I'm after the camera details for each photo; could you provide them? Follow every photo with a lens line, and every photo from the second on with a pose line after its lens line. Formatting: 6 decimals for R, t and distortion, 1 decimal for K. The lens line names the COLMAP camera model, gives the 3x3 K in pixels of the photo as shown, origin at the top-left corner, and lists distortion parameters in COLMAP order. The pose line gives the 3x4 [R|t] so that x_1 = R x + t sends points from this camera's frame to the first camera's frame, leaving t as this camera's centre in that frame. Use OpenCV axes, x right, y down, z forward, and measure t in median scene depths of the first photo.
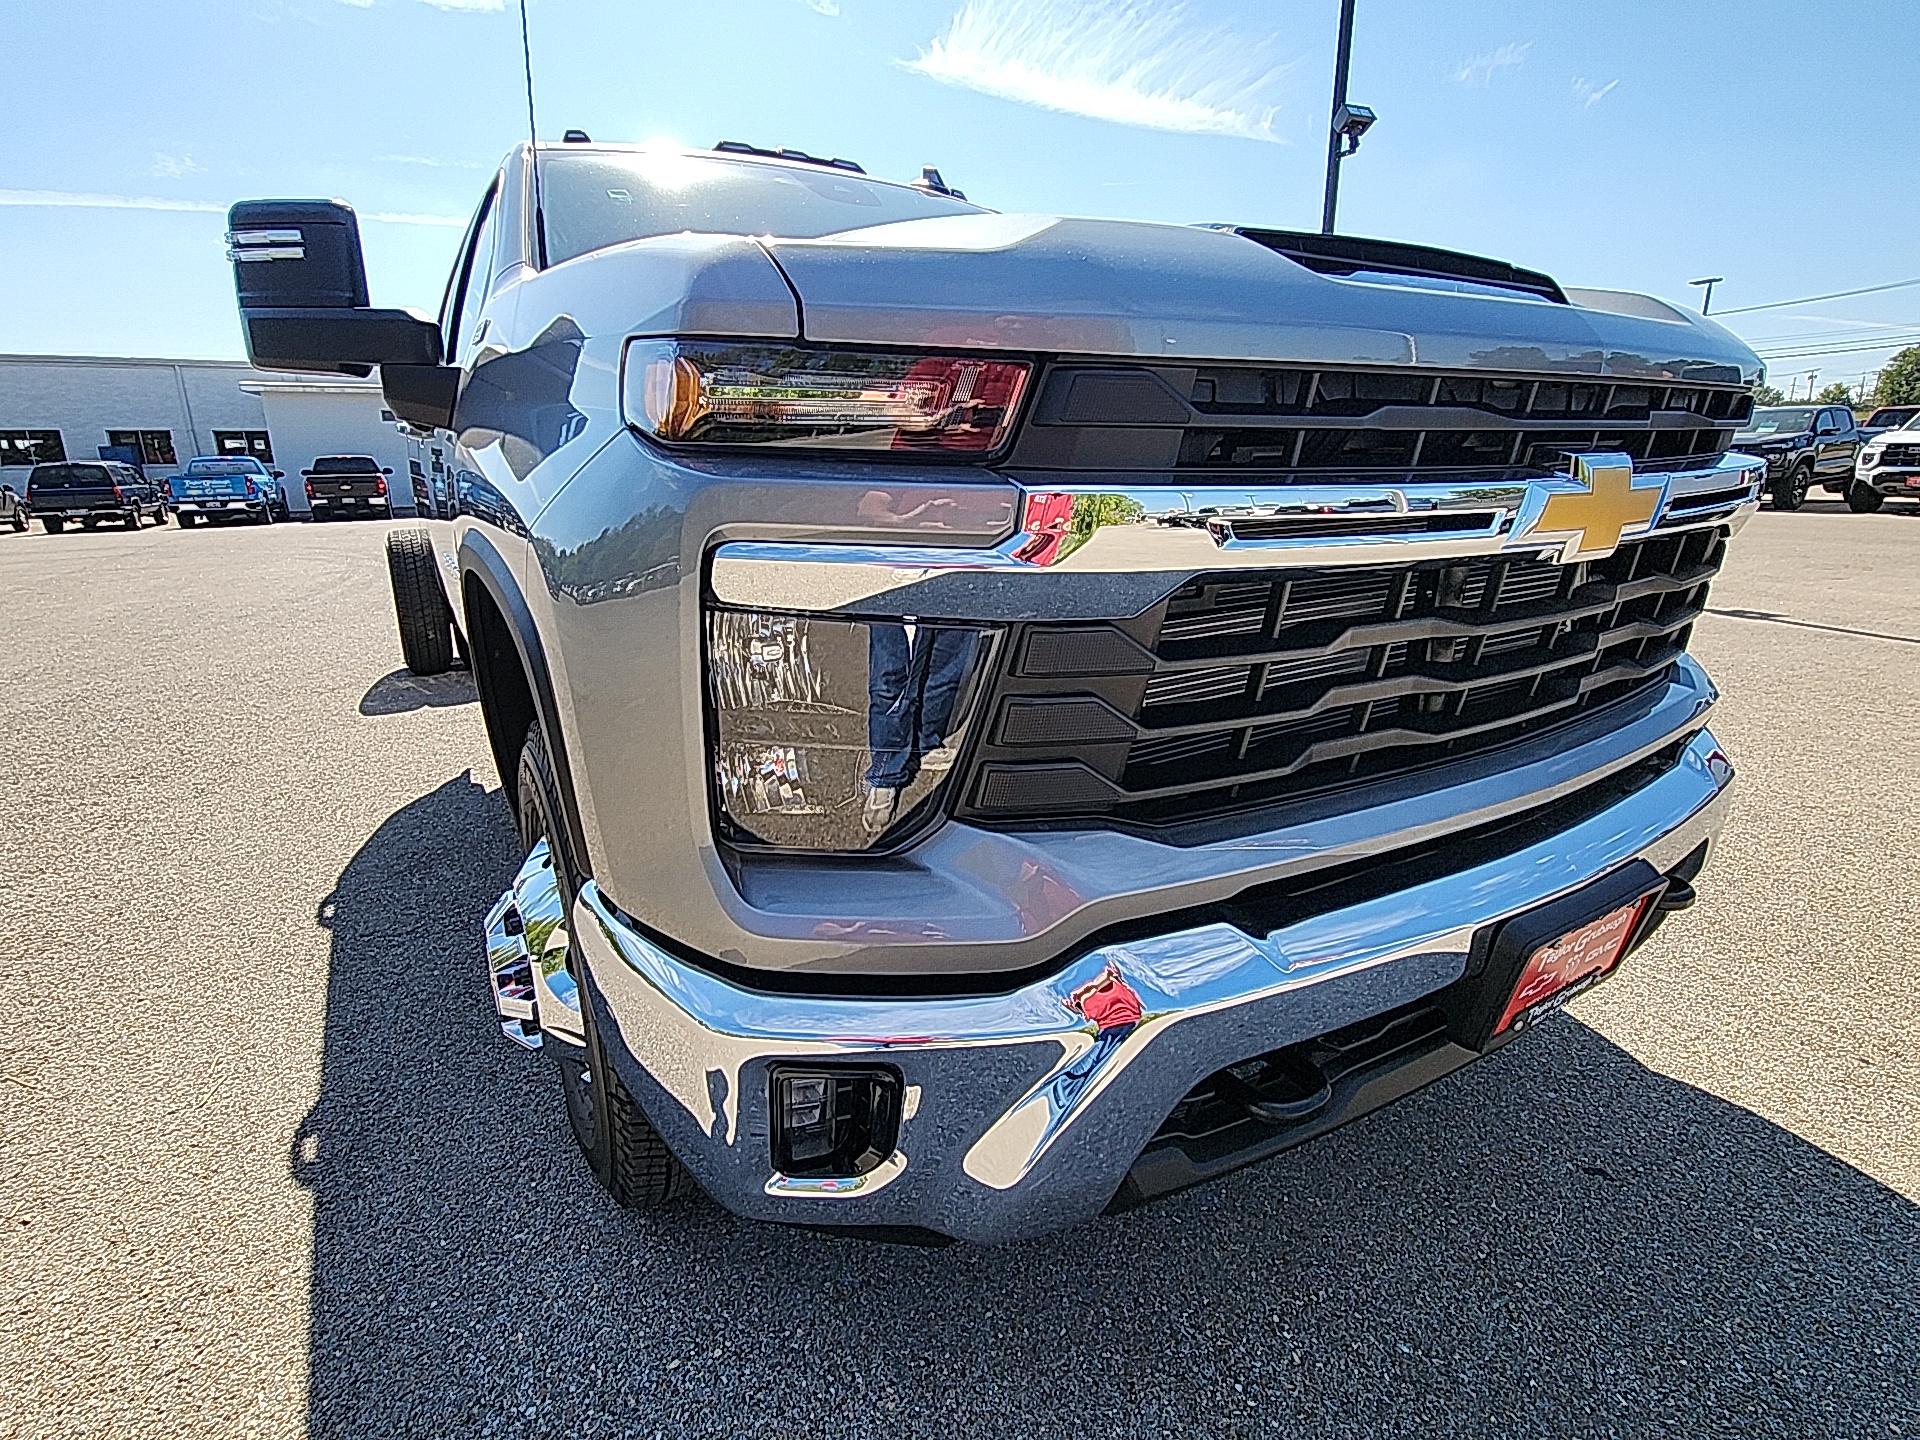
lens RADIAL K [[910.7, 0, 962.9], [0, 910.7, 708.6], [0, 0, 1]] dist [0.002736, -0.001517]
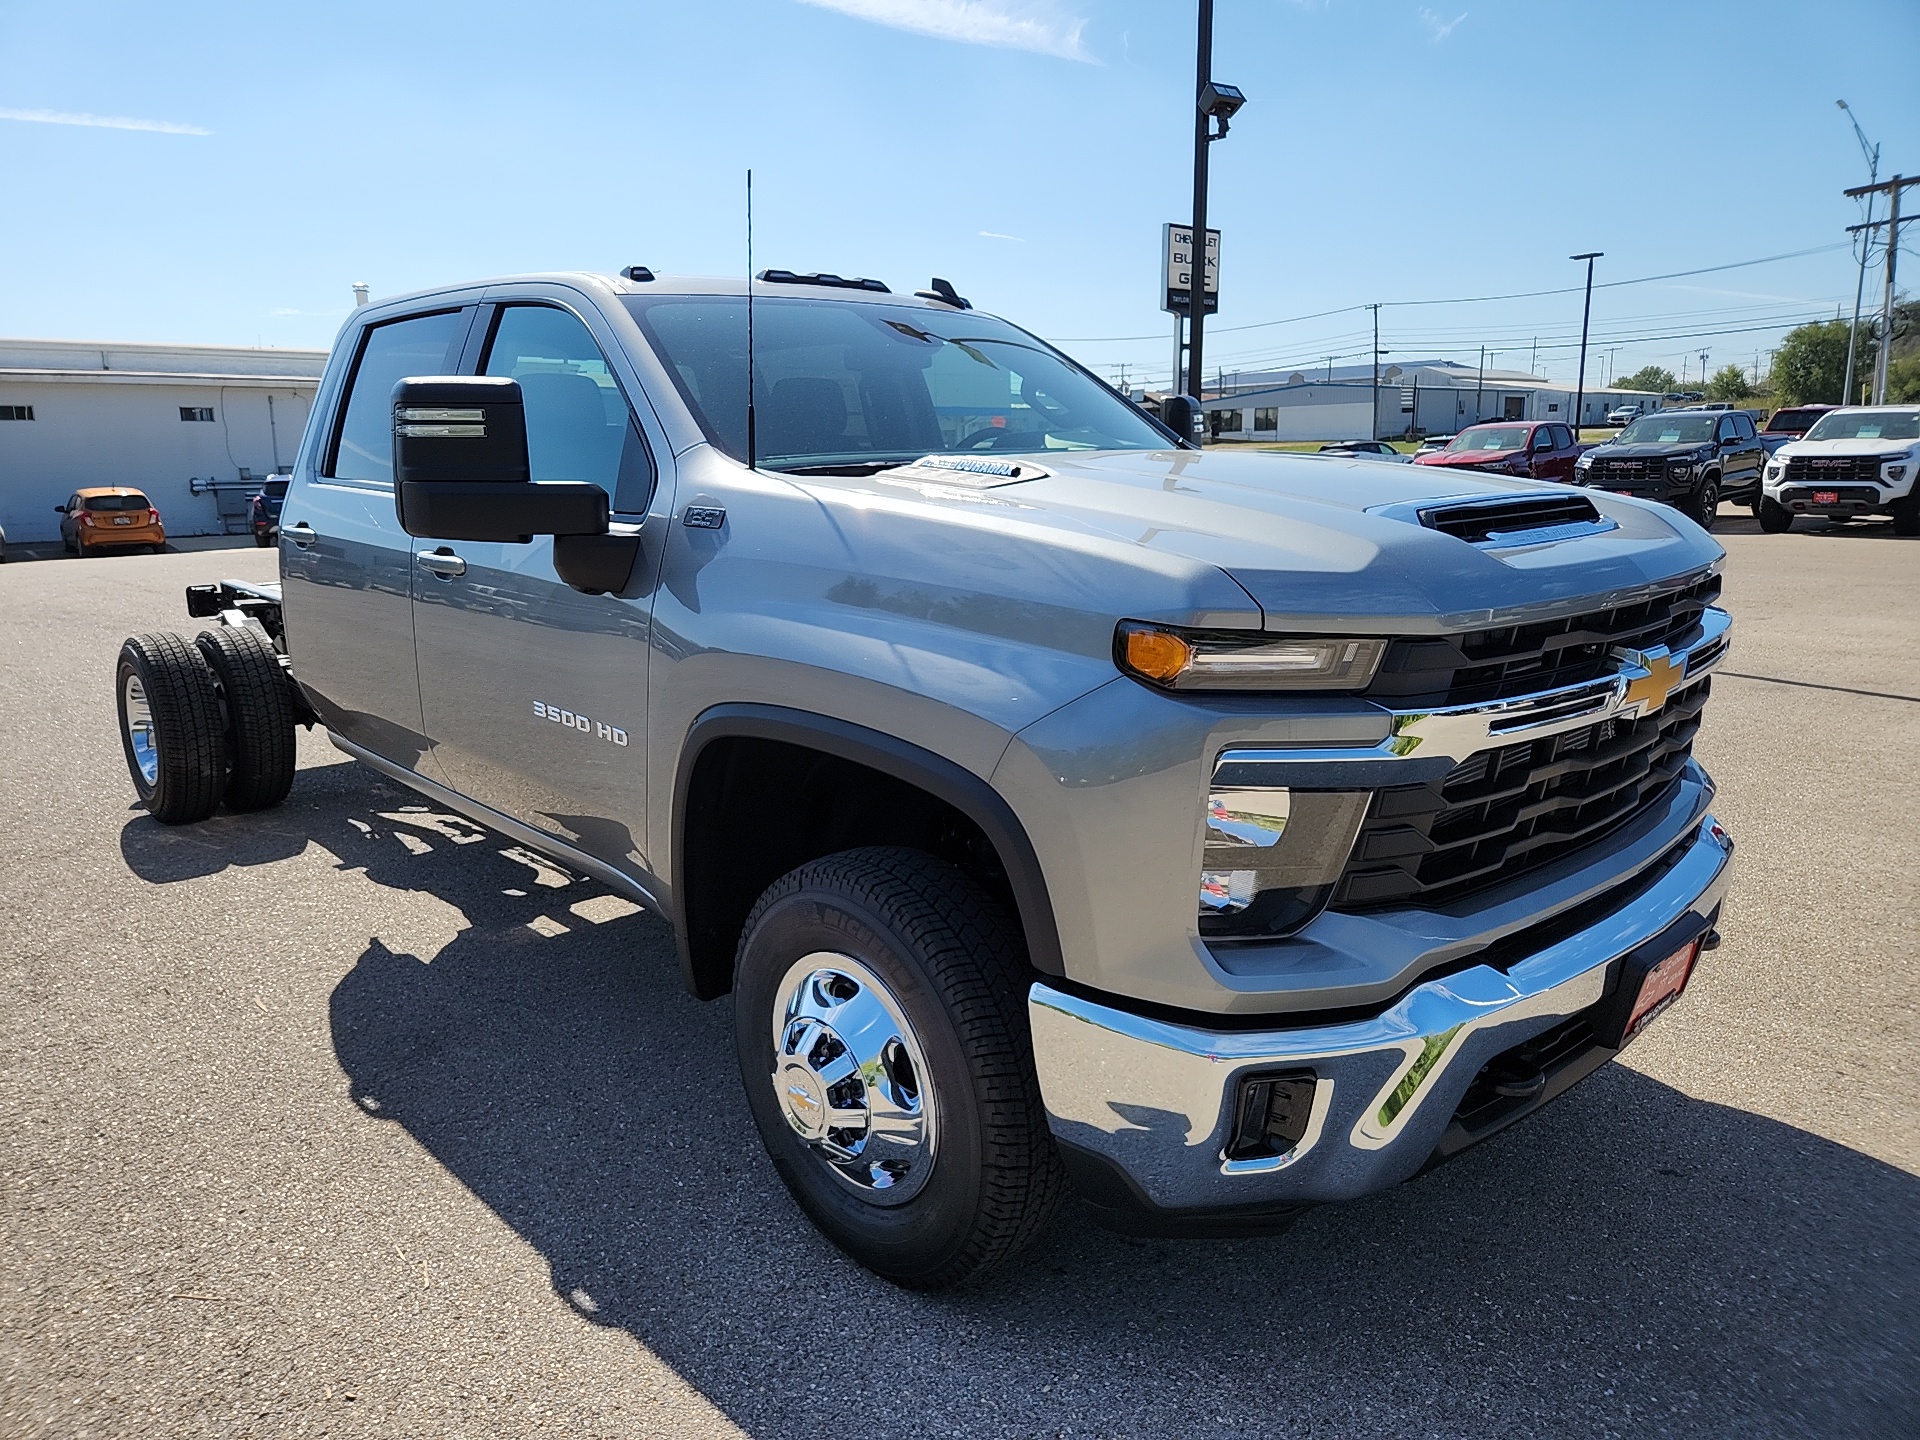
lens RADIAL K [[1278.8, 0, 954.5], [0, 1278.8, 719.3], [0, 0, 1]] dist [0.083370, -0.070157]
pose [[0.976841, -0.047801, 0.208560, -0.525104], [0.061760, 0.996229, -0.060935, -0.053166], [-0.204861, 0.072404, 0.976109, -0.514273]]
